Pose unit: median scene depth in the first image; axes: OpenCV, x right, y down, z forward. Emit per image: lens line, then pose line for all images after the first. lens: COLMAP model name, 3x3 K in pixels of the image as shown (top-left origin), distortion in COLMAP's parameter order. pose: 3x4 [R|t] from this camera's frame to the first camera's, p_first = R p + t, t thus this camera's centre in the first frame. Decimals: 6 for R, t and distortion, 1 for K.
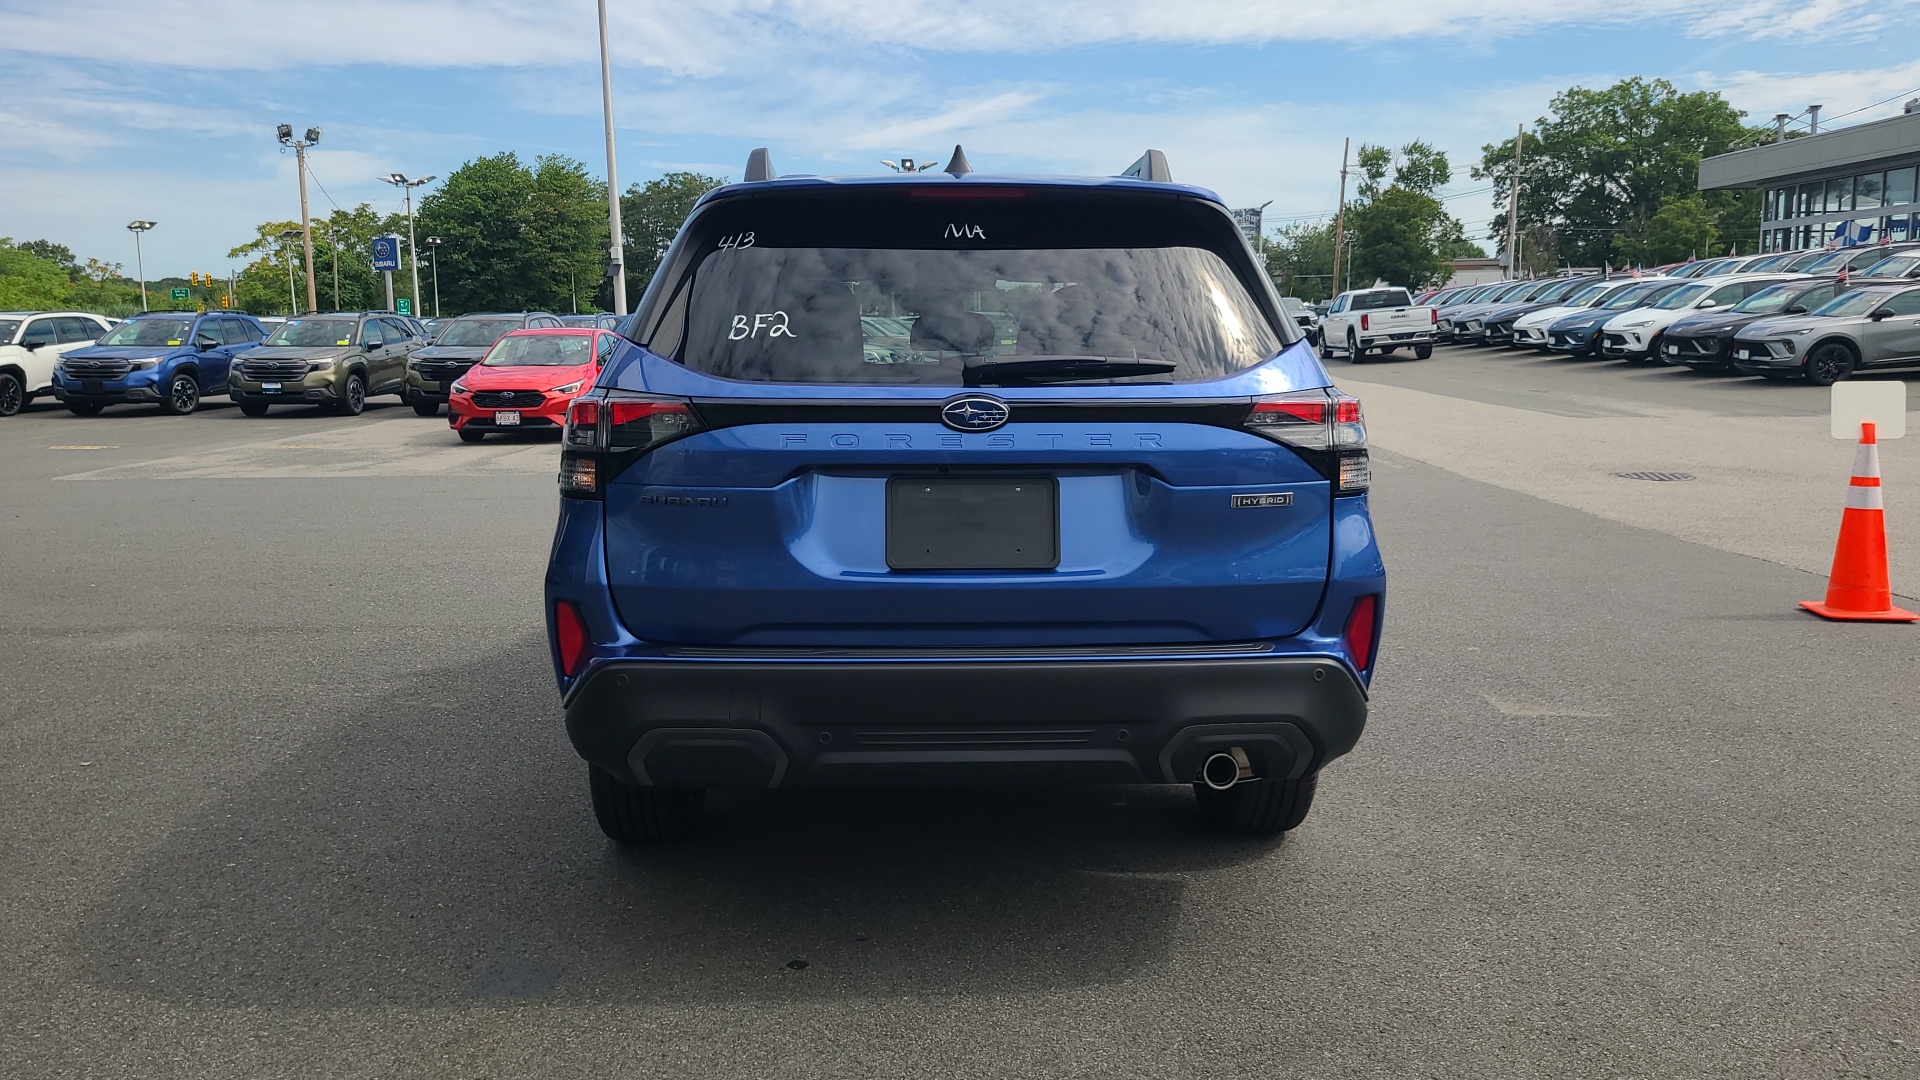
lens RADIAL K [[1469.8, 0, 962.8], [0, 1469.8, 523.3], [0, 0, 1]] dist [0.062344, -0.047819]
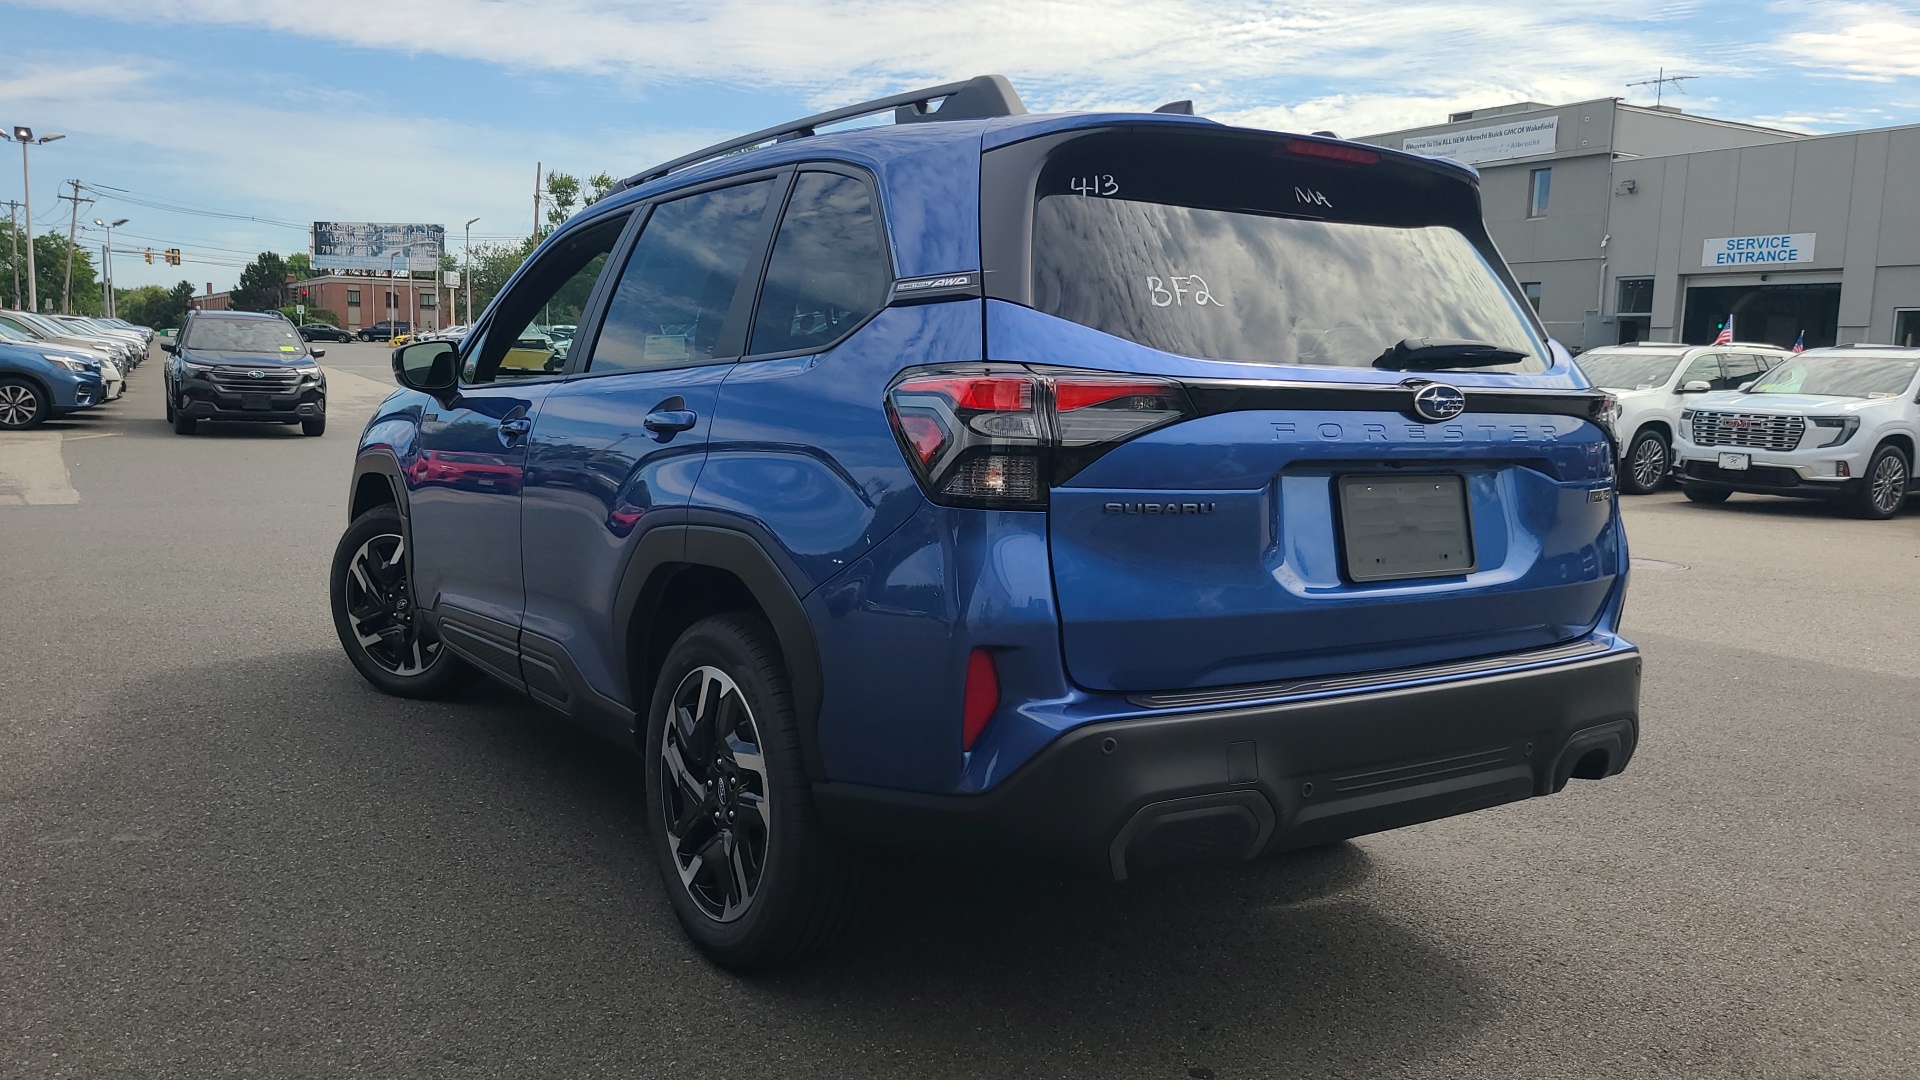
lens RADIAL K [[1453.2, 0, 960.0], [0, 1453.2, 540.0], [0, 0, 1]] dist [0.071105, -0.063122]
pose [[0.848374, -0.031879, 0.528436, -0.481599], [0.035216, 0.999373, 0.003753, -0.003363], [-0.528224, 0.015425, 0.848965, 0.279398]]
